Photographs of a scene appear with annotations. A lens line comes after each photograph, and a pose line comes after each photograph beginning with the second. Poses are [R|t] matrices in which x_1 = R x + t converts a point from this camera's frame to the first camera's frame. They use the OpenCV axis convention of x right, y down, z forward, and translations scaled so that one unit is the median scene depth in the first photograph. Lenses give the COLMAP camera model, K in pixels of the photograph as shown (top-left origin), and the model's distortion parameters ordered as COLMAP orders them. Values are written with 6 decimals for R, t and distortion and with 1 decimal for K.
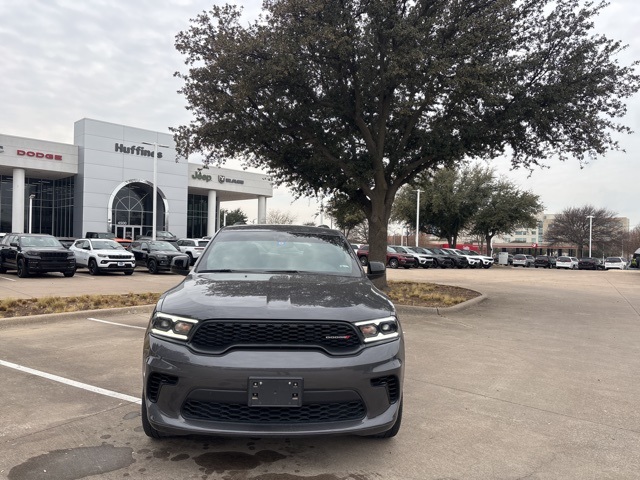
lens RADIAL K [[479.2, 0, 318.6], [0, 479.2, 241.2], [0, 0, 1]] dist [-0.014906, -0.013922]
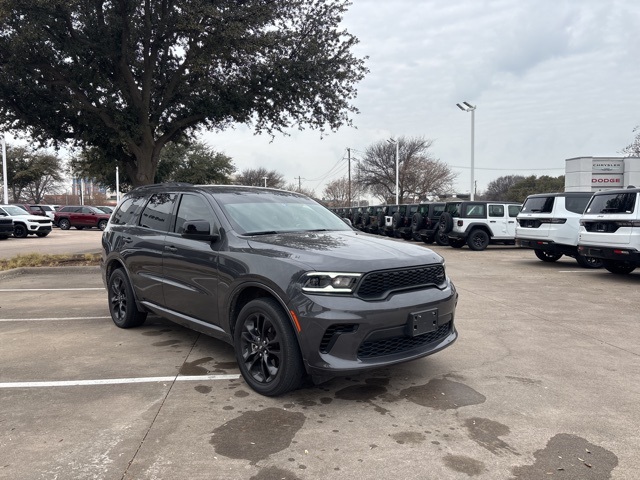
lens RADIAL K [[479.2, 0, 321.3], [0, 479.2, 240.3], [0, 0, 1]] dist [-0.014906, -0.013922]
pose [[0.798829, -0.051783, 0.599326, -0.194936], [0.000828, 0.996382, 0.084985, -0.001783], [-0.601558, -0.067392, 0.795981, 0.031635]]
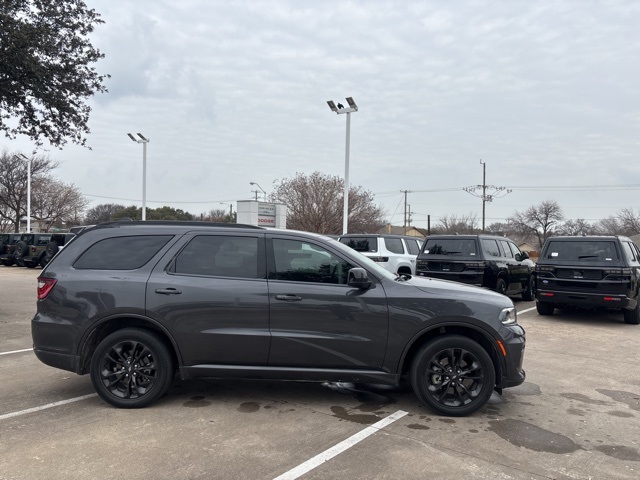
lens RADIAL K [[479.2, 0, 314.7], [0, 479.2, 235.7], [0, 0, 1]] dist [-0.014906, -0.013922]
pose [[0.107088, 0.007066, 0.994224, -0.367278], [-0.044582, 0.999003, -0.002298, -0.006948], [-0.993250, -0.044078, 0.107296, 0.290574]]
